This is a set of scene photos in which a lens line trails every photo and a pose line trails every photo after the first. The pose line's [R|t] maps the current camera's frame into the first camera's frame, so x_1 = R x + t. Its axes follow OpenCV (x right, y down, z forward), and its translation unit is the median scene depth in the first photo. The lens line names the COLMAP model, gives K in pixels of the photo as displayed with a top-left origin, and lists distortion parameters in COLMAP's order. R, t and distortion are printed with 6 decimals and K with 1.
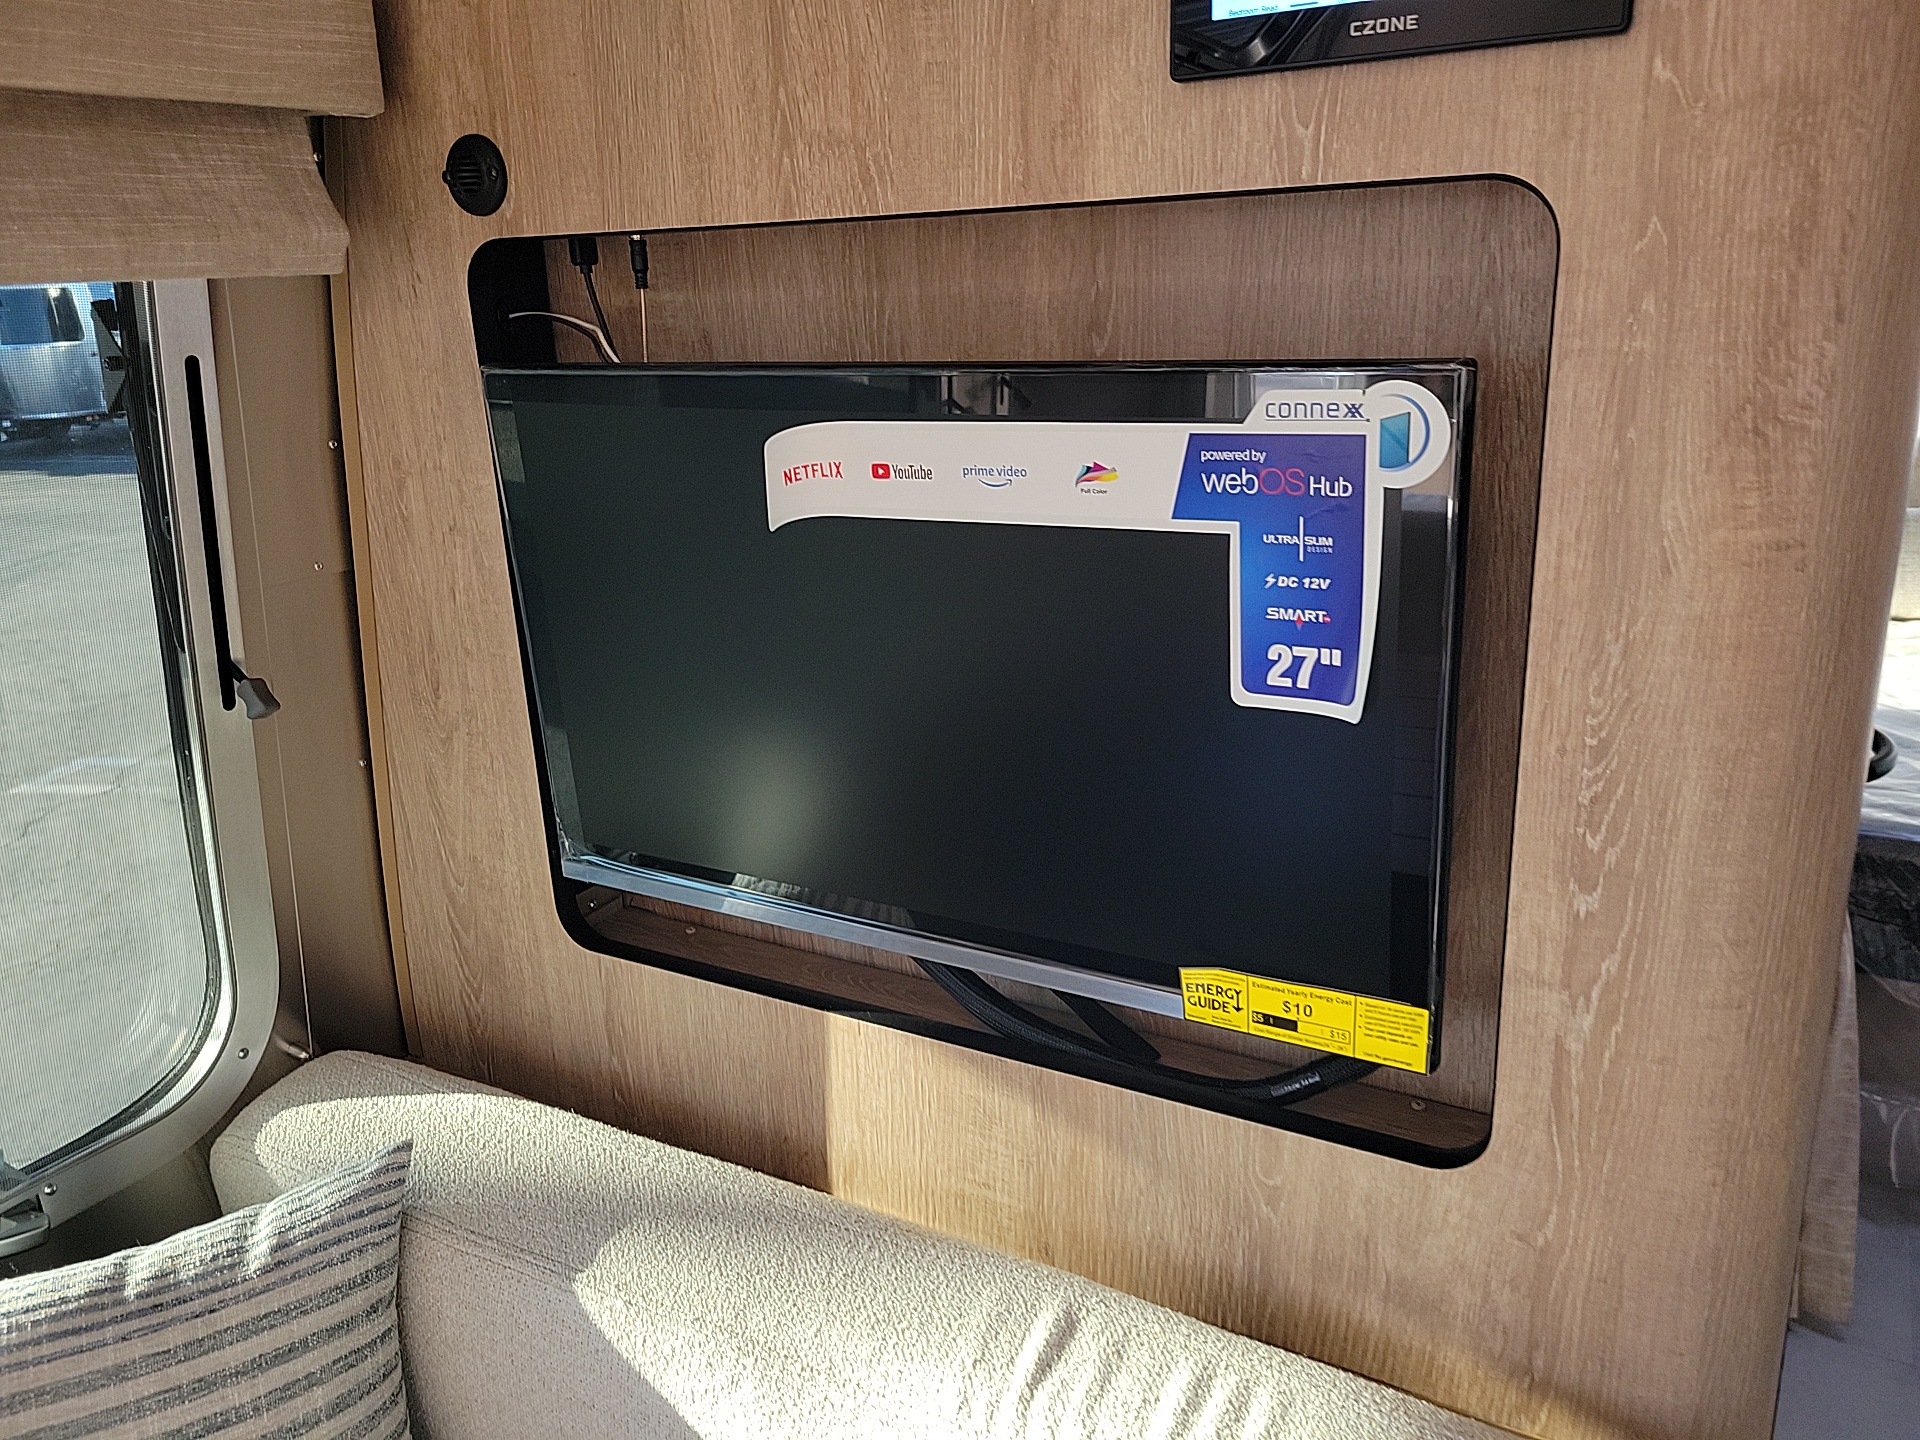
lens RADIAL K [[1436.6, 0, 960.0], [0, 1436.6, 720.0], [0, 0, 1]] dist [0.005535, 0.003215]
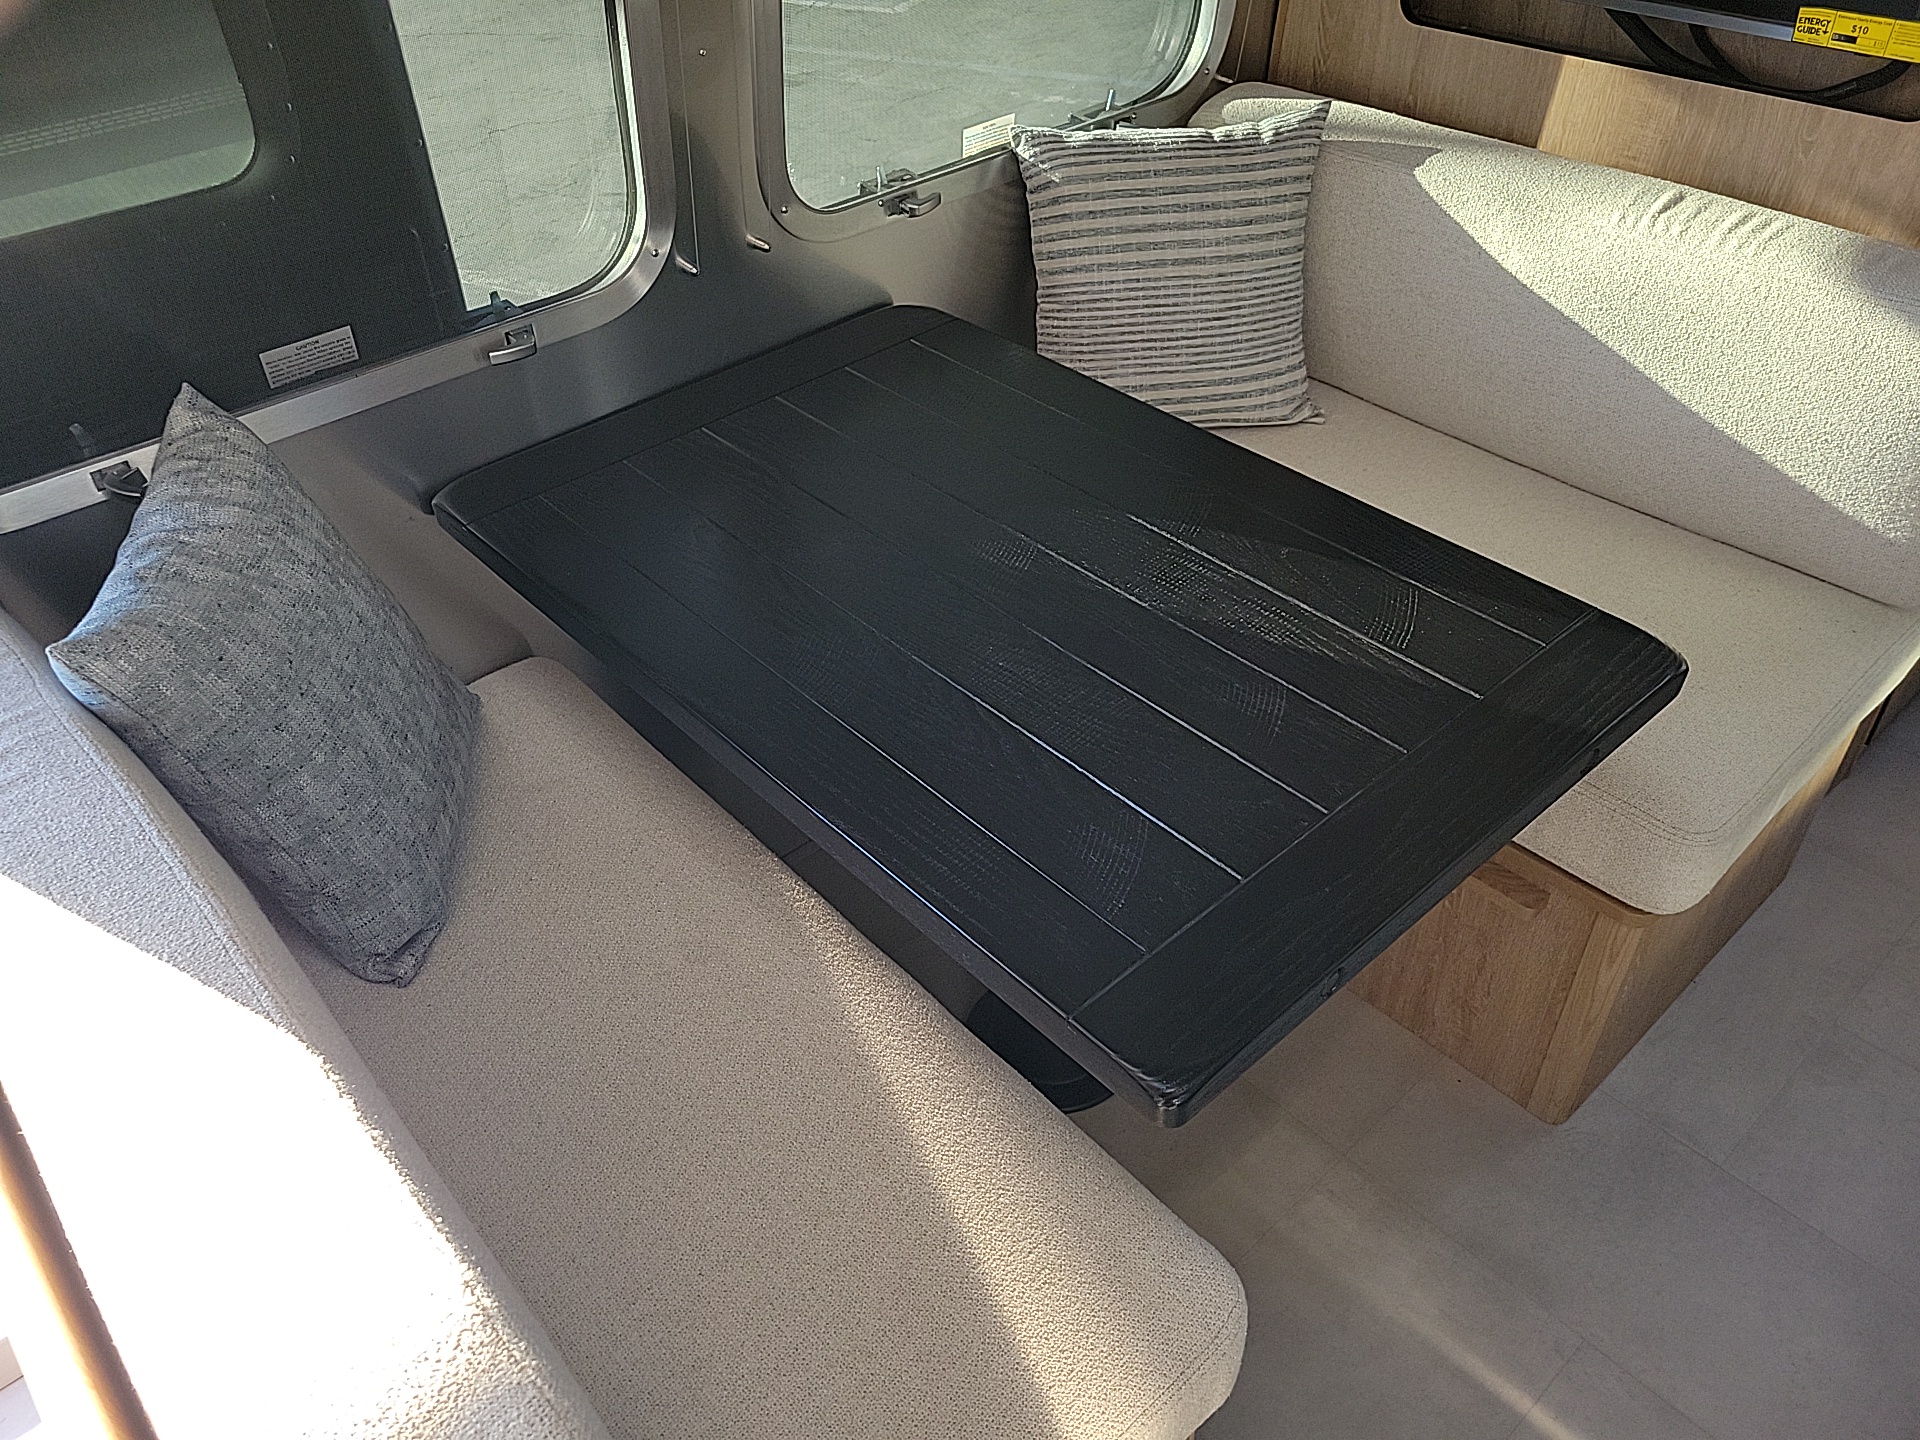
lens RADIAL K [[1424.2, 0, 935.5], [0, 1424.2, 740.6], [0, 0, 1]] dist [-0.000030, -0.002381]
pose [[0.951035, 0.207245, -0.229308, -0.307079], [-0.096677, 0.904129, 0.416179, 0.374208], [0.293575, -0.373632, 0.879894, -1.386736]]
